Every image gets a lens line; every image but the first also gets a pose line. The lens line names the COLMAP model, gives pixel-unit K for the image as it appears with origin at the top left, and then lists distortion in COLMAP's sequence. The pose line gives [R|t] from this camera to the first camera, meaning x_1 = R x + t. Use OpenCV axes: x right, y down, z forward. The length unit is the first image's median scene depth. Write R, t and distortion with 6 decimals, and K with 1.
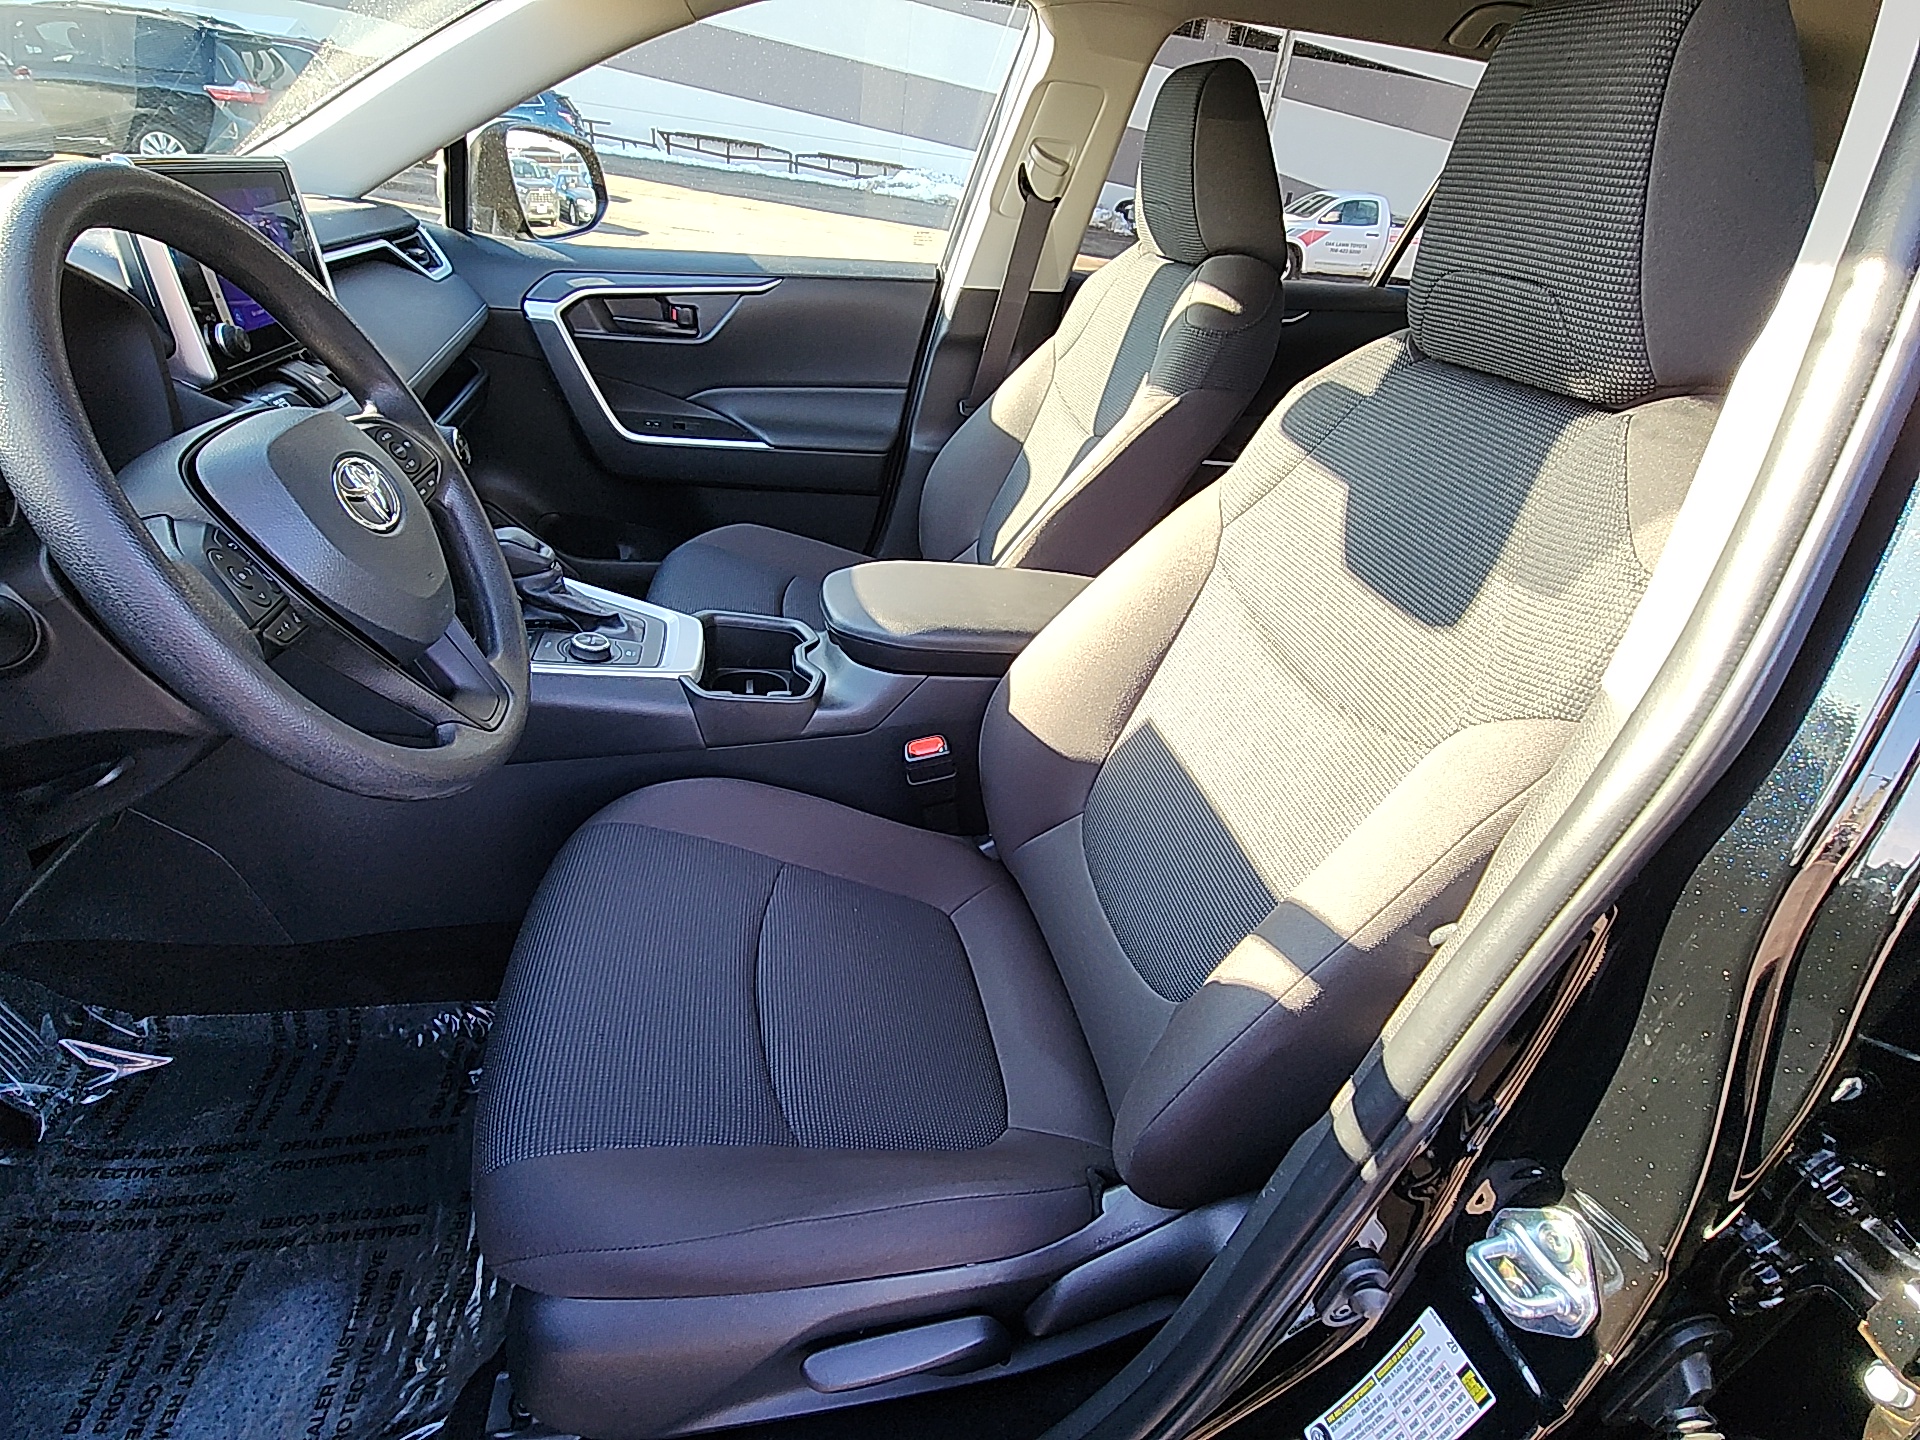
lens RADIAL K [[917.8, 0, 963.5], [0, 917.8, 735.2], [0, 0, 1]] dist [-0.001152, -0.000610]
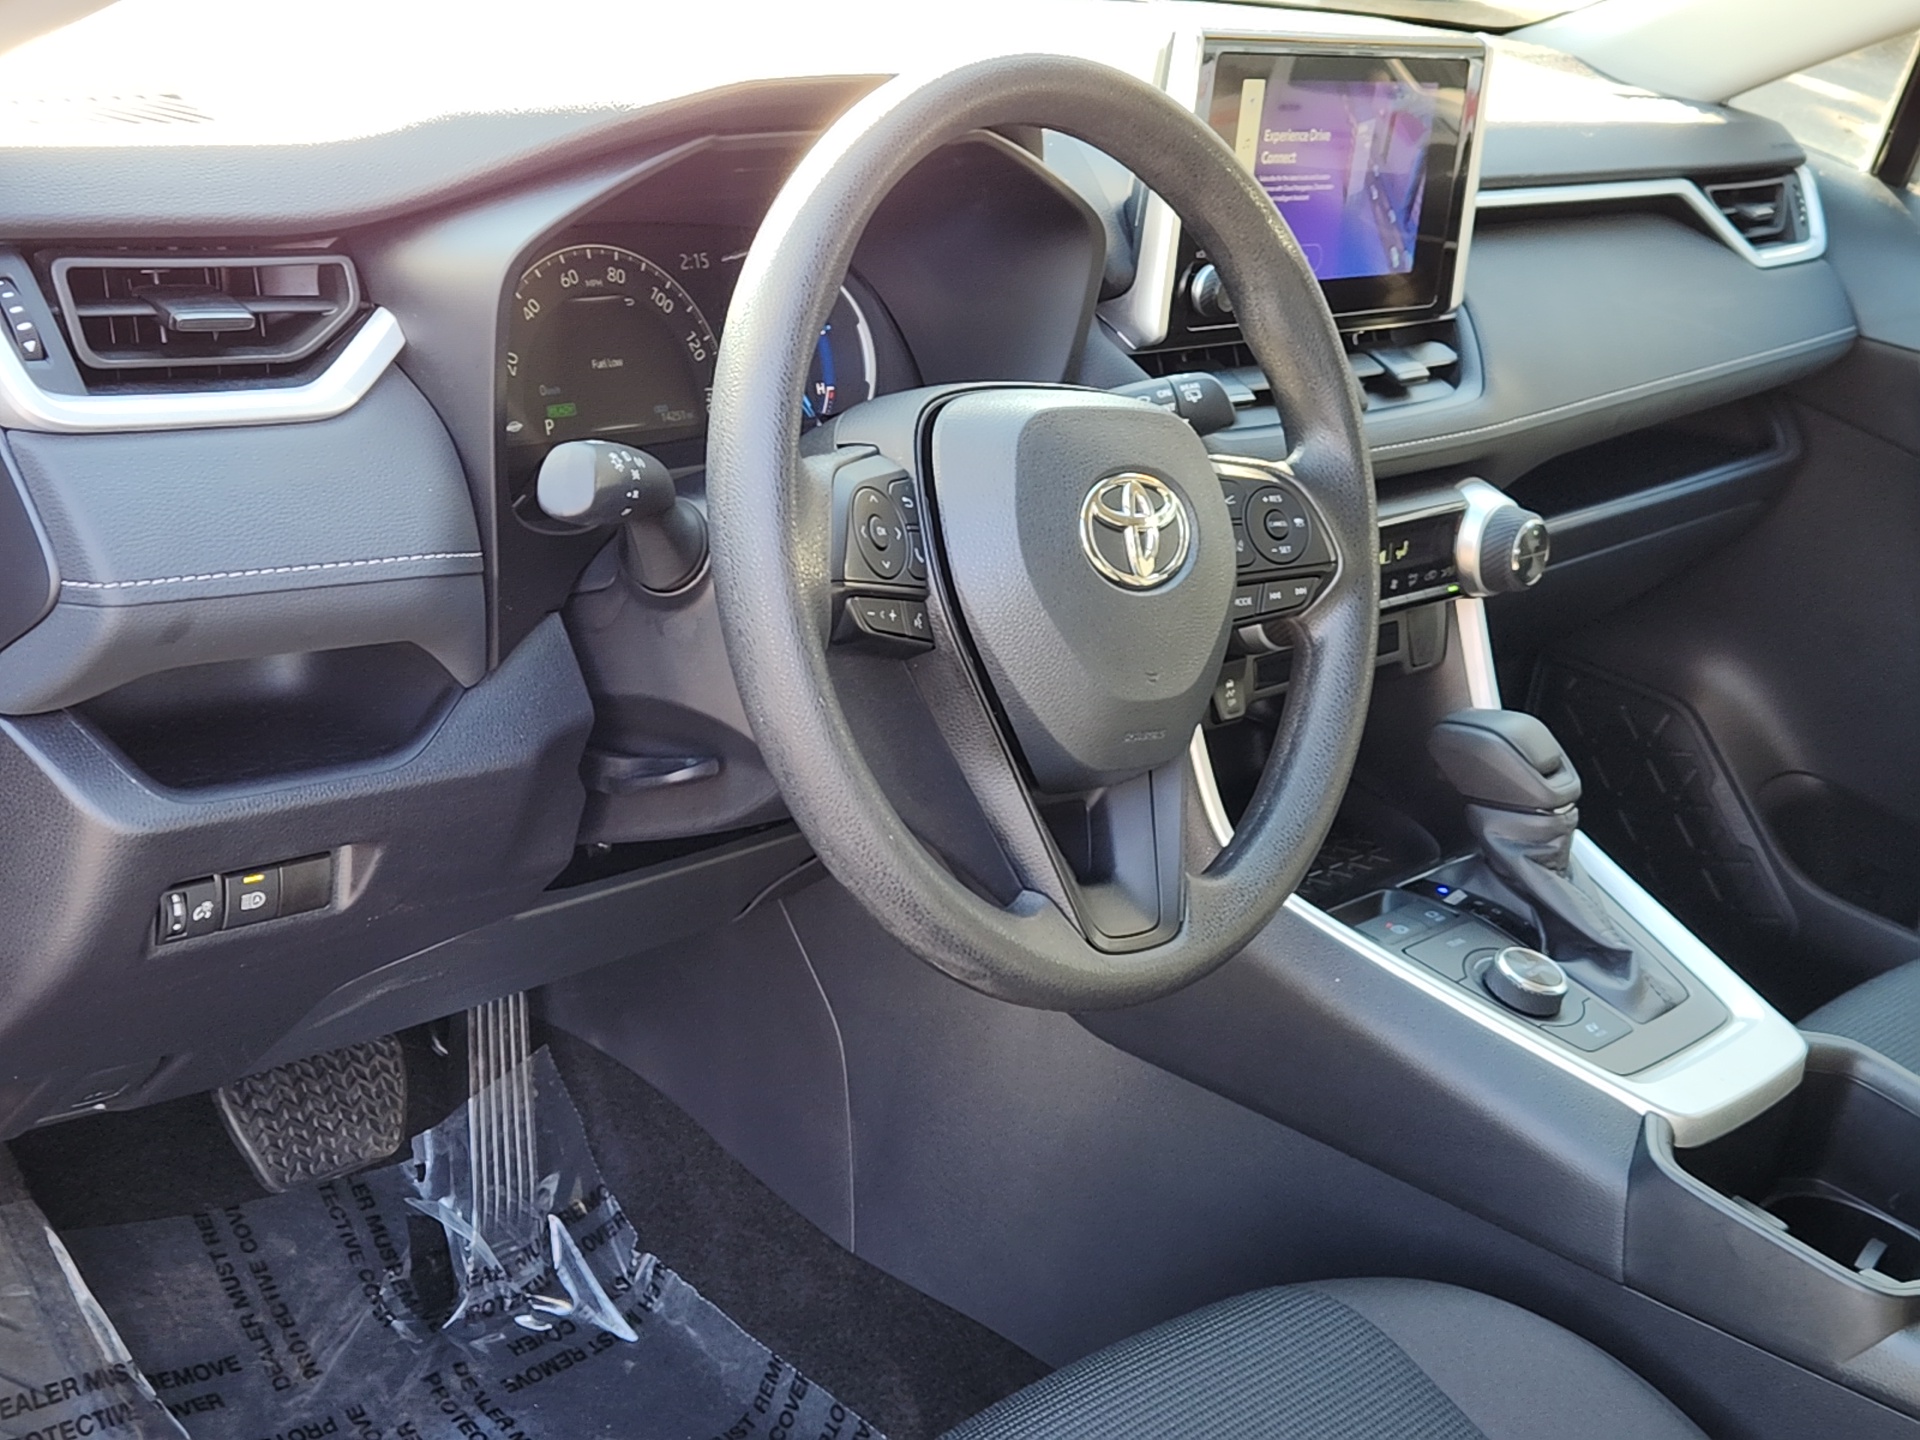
lens RADIAL K [[2543.2, 0, 984.1], [0, 2543.2, 728.9], [0, 0, 1]] dist [0.097764, -0.139144]
pose [[0.610395, 0.289426, -0.737327, 0.394505], [-0.489887, 0.869413, -0.064278, 0.013678], [0.622438, 0.400442, 0.672471, -0.123581]]
